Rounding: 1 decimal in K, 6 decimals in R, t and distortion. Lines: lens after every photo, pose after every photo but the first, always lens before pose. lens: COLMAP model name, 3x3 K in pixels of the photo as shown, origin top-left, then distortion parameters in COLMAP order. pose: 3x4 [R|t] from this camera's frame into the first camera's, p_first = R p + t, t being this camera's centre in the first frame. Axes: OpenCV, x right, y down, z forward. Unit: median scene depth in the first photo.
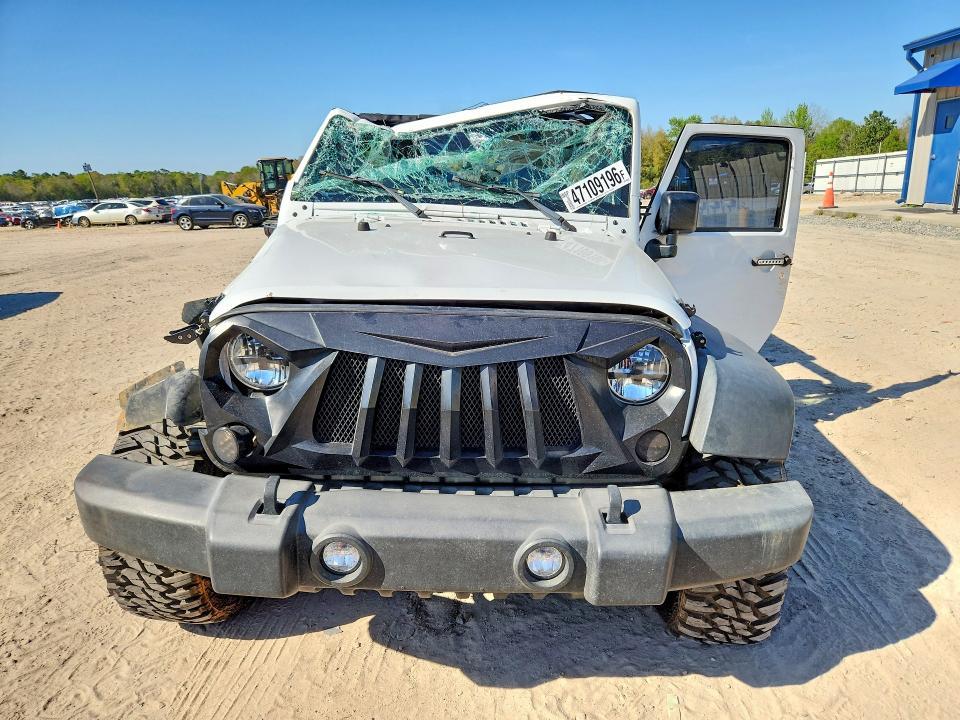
lens RADIAL K [[665.0, 0, 481.8], [0, 665.0, 365.5], [0, 0, 1]] dist [0.031091, -0.015279]
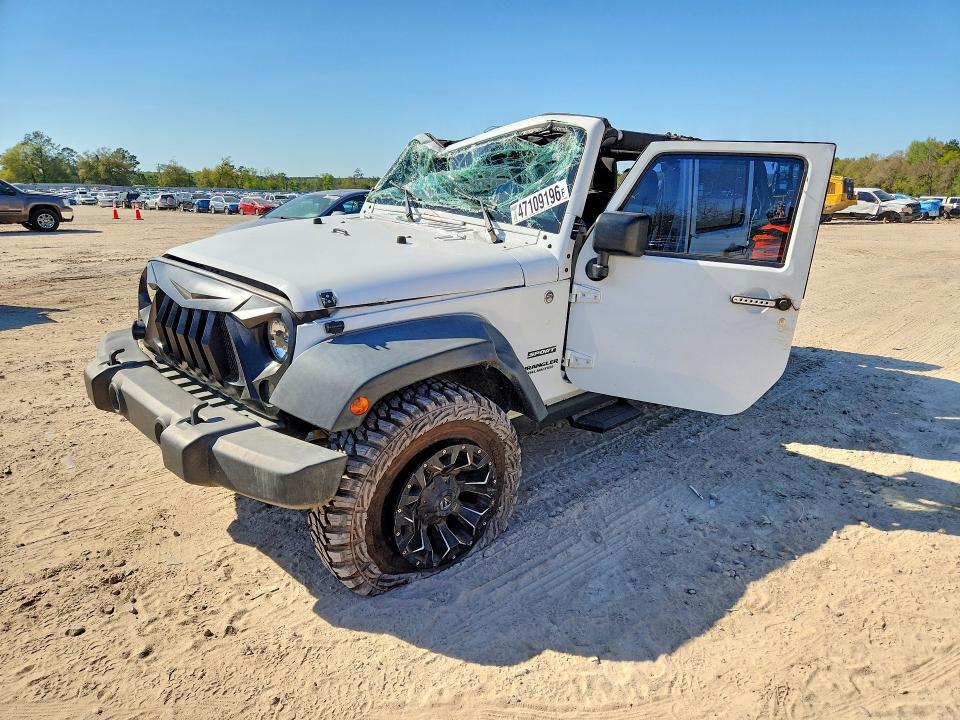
lens RADIAL K [[665.0, 0, 483.0], [0, 665.0, 360.8], [0, 0, 1]] dist [0.031091, -0.015279]
pose [[0.700723, 0.210543, -0.681659, 0.890177], [-0.213752, 0.973527, 0.080961, -0.087507], [0.680660, 0.088975, 0.727177, 0.180492]]
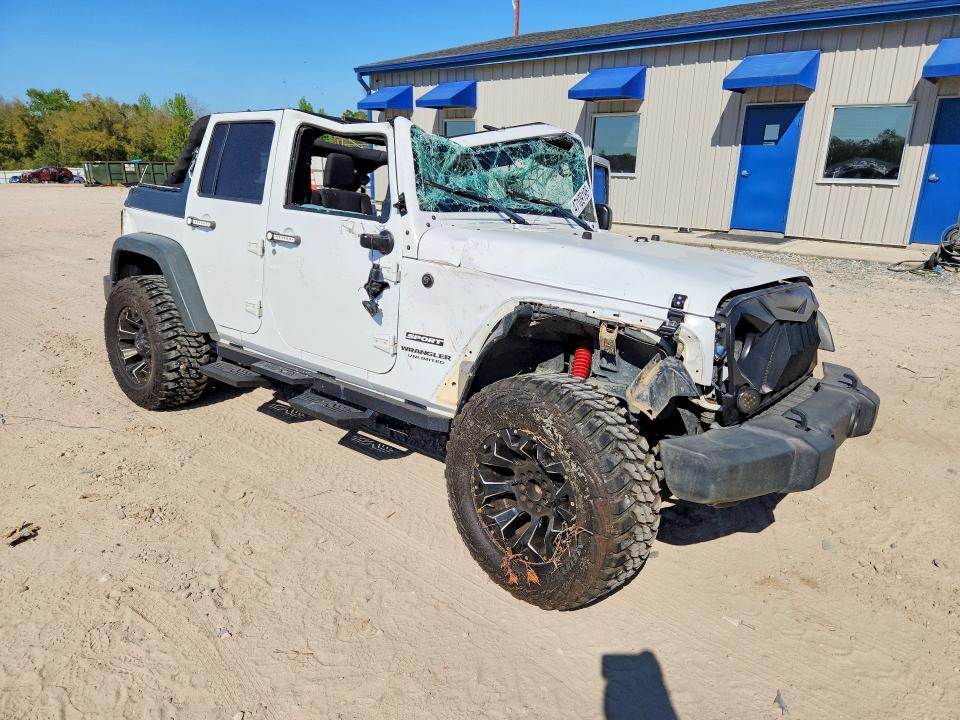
lens RADIAL K [[665.0, 0, 483.5], [0, 665.0, 361.4], [0, 0, 1]] dist [0.031091, -0.015279]
pose [[0.650057, -0.169803, 0.740671, -0.989496], [0.161169, 0.983347, 0.083986, -0.093061], [-0.742597, 0.064777, 0.666598, 0.278092]]
